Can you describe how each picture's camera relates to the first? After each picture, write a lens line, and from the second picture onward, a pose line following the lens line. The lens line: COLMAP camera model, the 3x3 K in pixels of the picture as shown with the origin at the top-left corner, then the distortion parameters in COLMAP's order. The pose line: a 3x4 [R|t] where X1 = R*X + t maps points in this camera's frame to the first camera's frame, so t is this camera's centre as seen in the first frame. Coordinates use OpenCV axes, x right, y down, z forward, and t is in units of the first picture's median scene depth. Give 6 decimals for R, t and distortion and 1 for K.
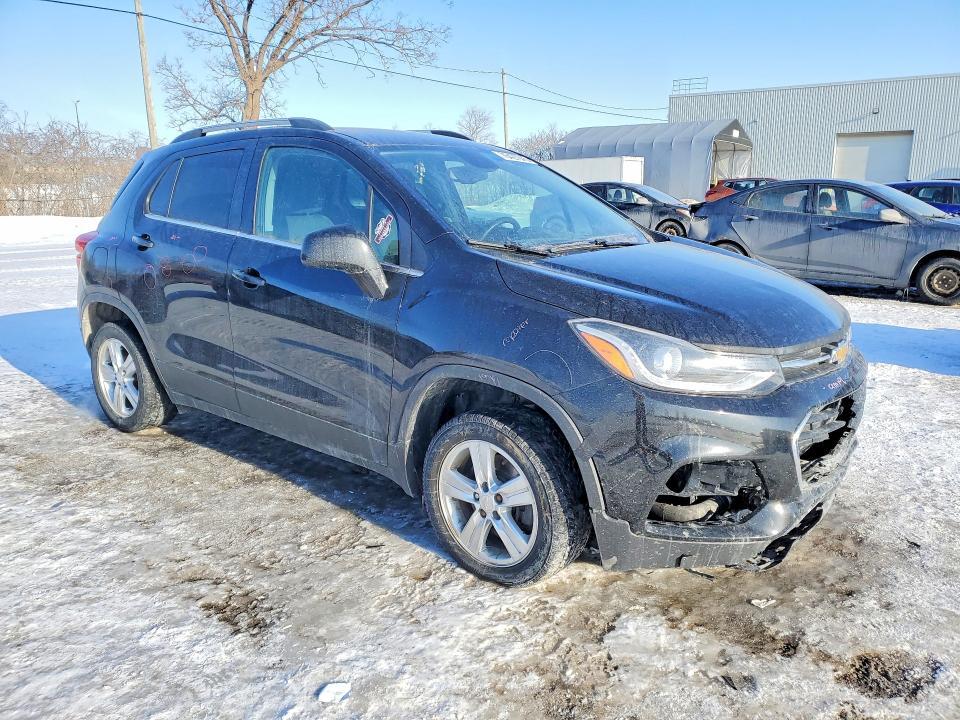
lens RADIAL K [[730.3, 0, 486.9], [0, 730.3, 359.3], [0, 0, 1]] dist [0.009445, 0.010250]
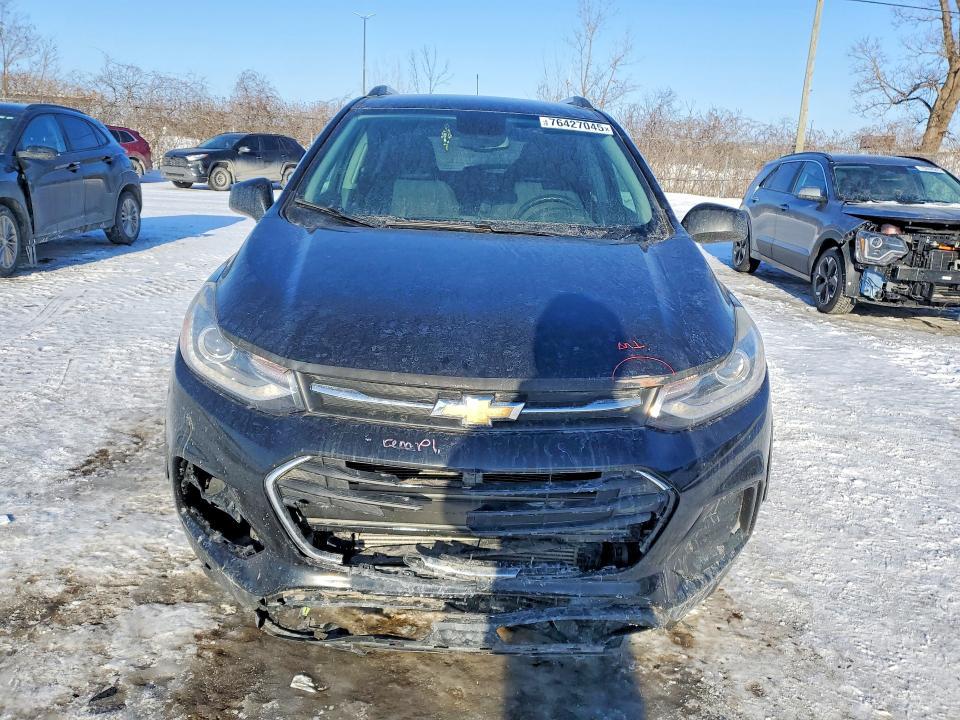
lens RADIAL K [[730.3, 0, 482.6], [0, 730.3, 358.3], [0, 0, 1]] dist [0.009445, 0.010250]
pose [[0.635013, 0.230838, -0.737205, 1.010156], [-0.220388, 0.968785, 0.113514, -0.136808], [0.740396, 0.090389, 0.666065, 0.599686]]
